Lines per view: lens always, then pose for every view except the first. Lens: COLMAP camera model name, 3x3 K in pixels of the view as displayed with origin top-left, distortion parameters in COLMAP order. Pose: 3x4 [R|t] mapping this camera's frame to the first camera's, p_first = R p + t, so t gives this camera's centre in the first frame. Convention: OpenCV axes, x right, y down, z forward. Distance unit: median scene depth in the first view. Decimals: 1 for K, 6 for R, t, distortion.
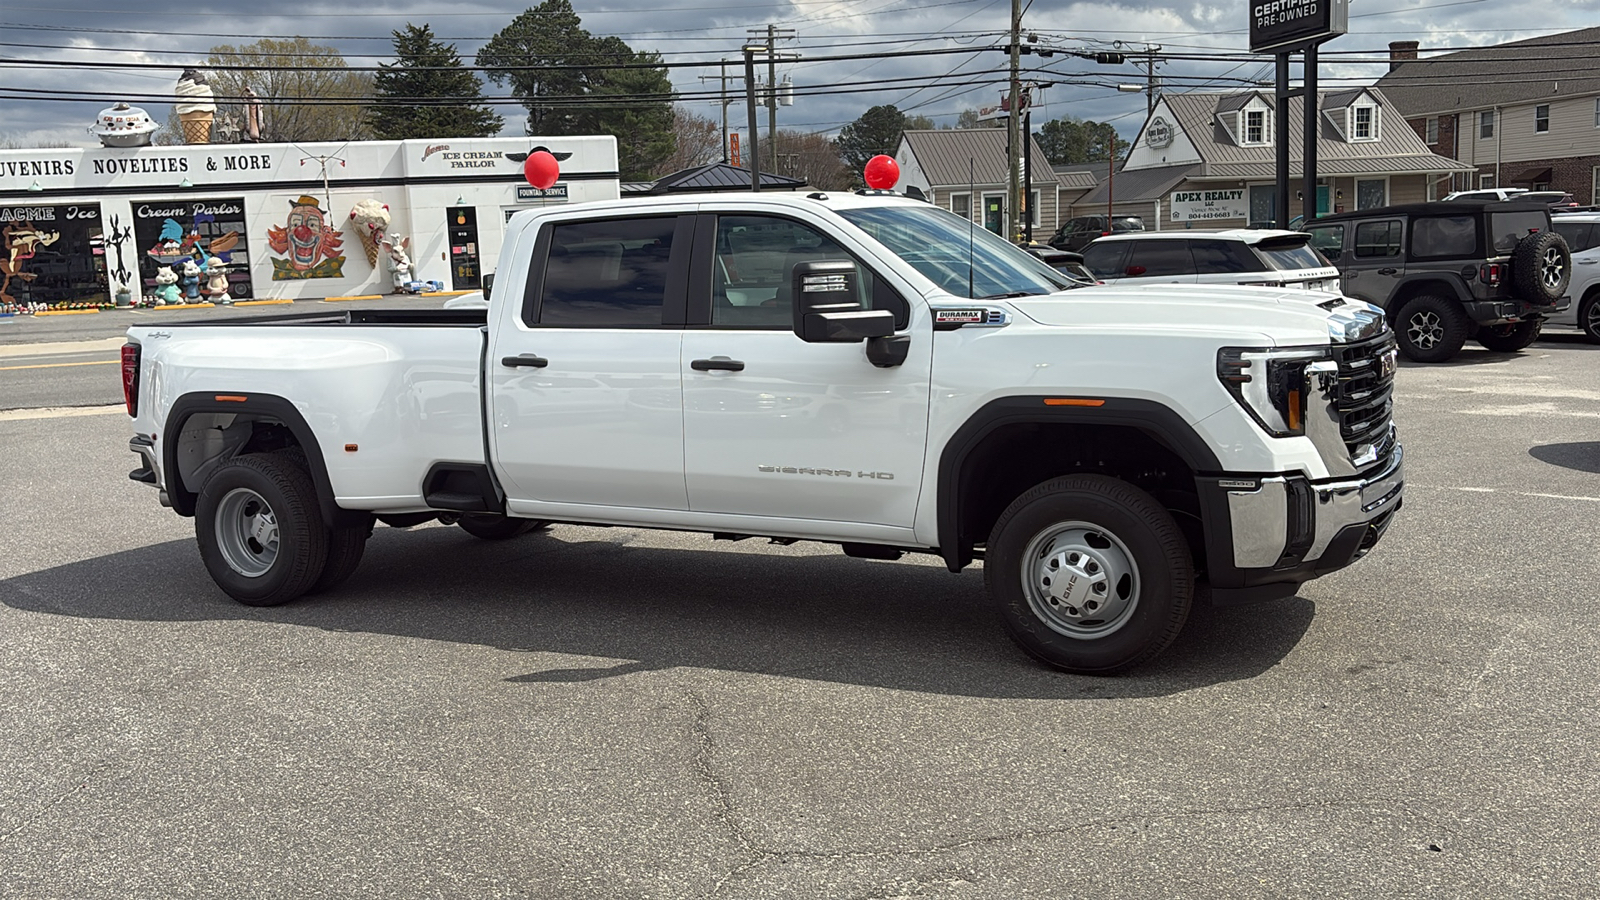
lens RADIAL K [[1513.3, 0, 770.6], [0, 1513.3, 453.1], [0, 0, 1]] dist [0.035632, -0.026847]
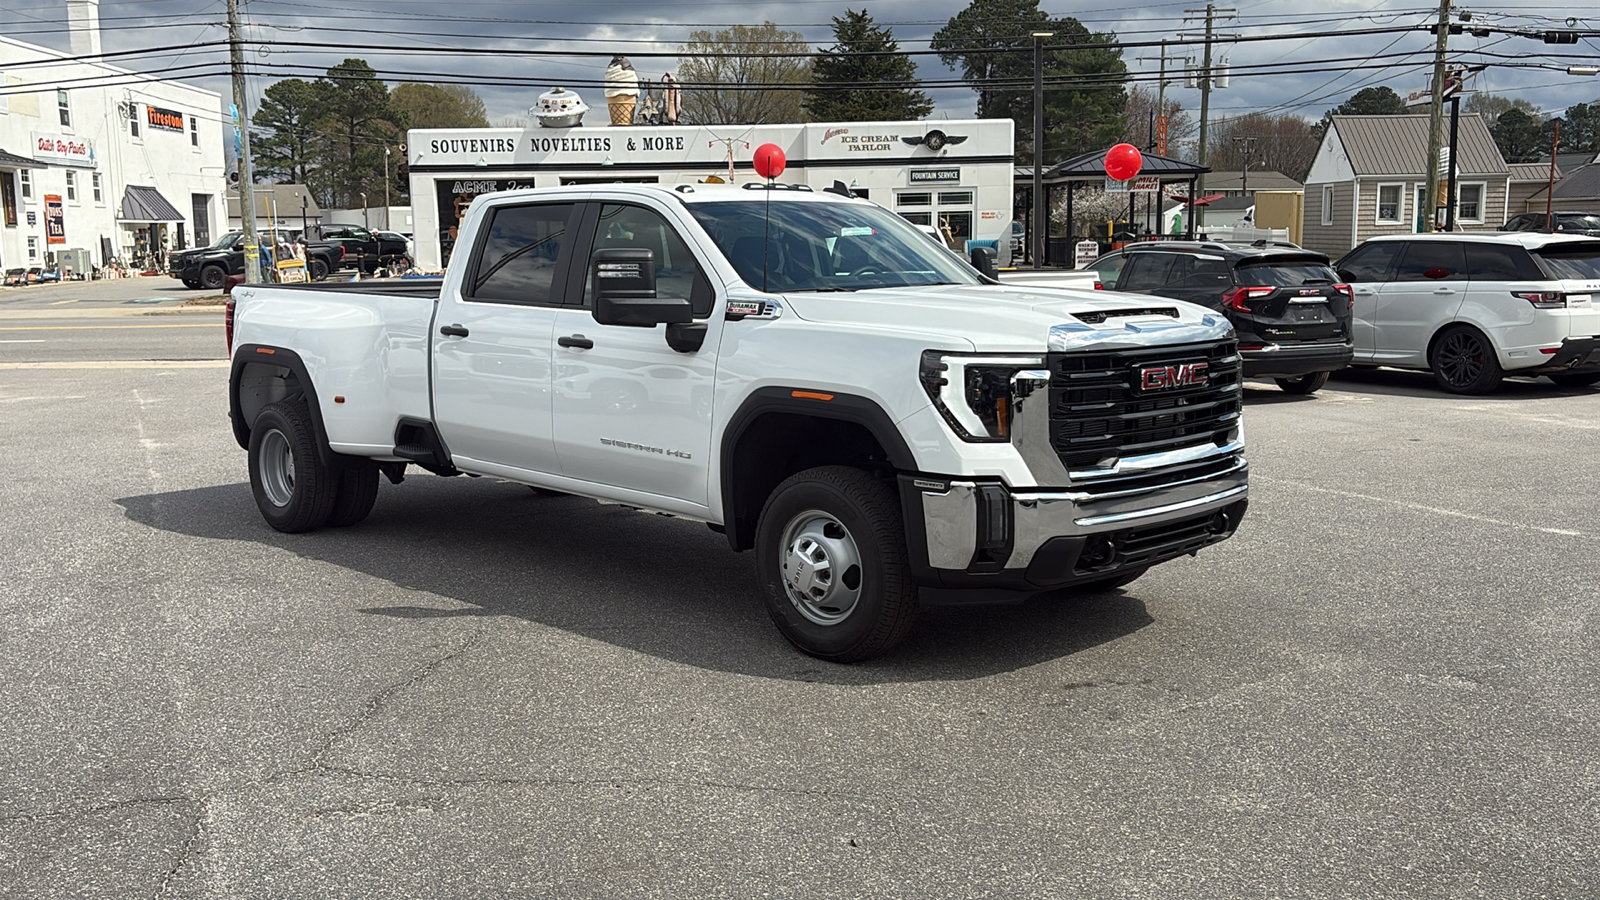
lens RADIAL K [[1513.3, 0, 770.6], [0, 1513.3, 453.1], [0, 0, 1]] dist [0.035632, -0.026847]
pose [[0.951984, 0.074683, -0.296899, 0.125530], [-0.071307, 0.997207, 0.022202, -0.003930], [0.297728, 0.000035, 0.954651, 0.001896]]
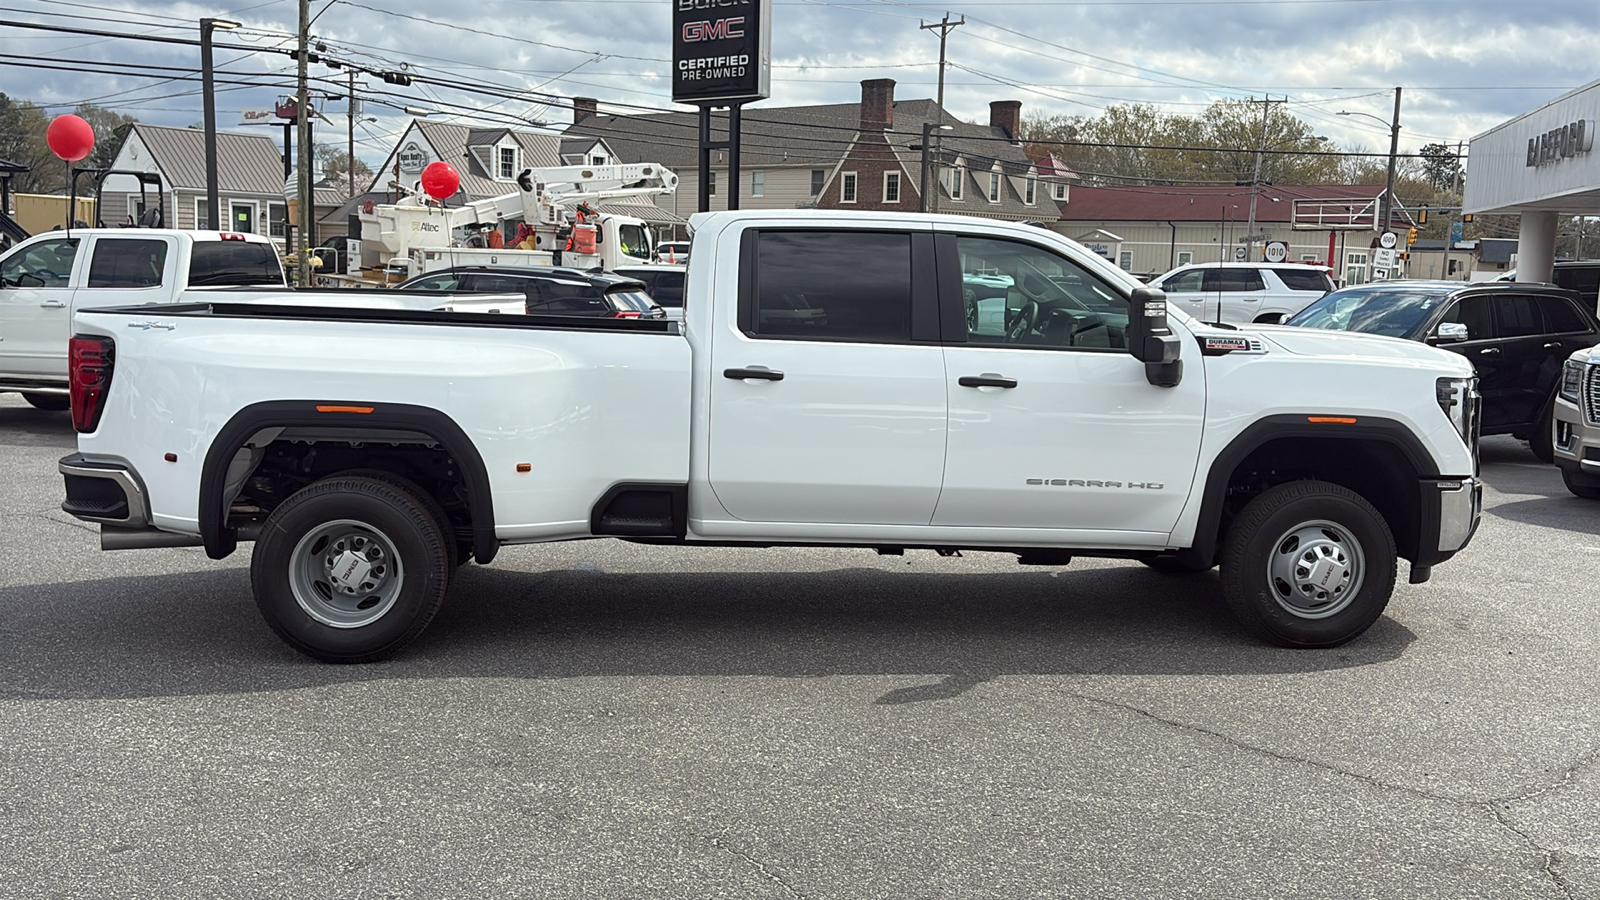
lens RADIAL K [[1489.4, 0, 842.4], [0, 1489.4, 470.5], [0, 0, 1]] dist [0.111563, -0.342368]
pose [[0.815994, -0.011303, 0.577950, -0.207944], [0.014210, 0.999899, -0.000508, 0.000355], [-0.577886, 0.008627, 0.816072, 0.066443]]
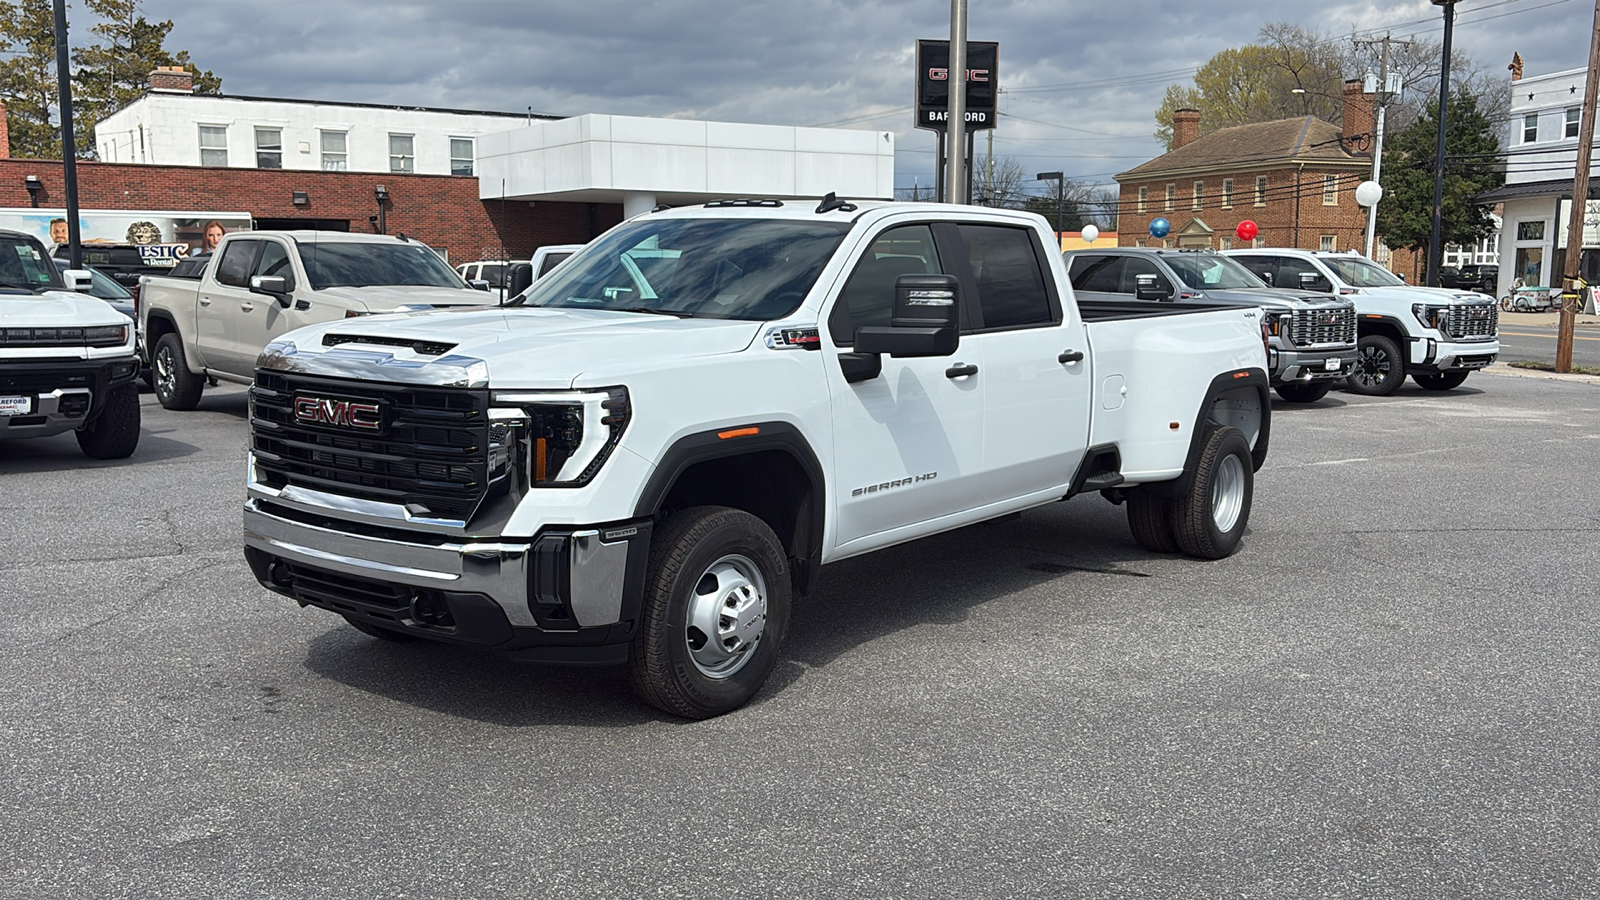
lens RADIAL K [[1513.8, 0, 800.6], [0, 1513.8, 469.7], [0, 0, 1]] dist [0.031582, -0.015843]
pose [[-0.150288, 0.178298, -0.972432, 0.338265], [-0.139166, 0.969994, 0.199359, -0.065989], [0.978798, 0.165290, -0.120965, 0.379329]]
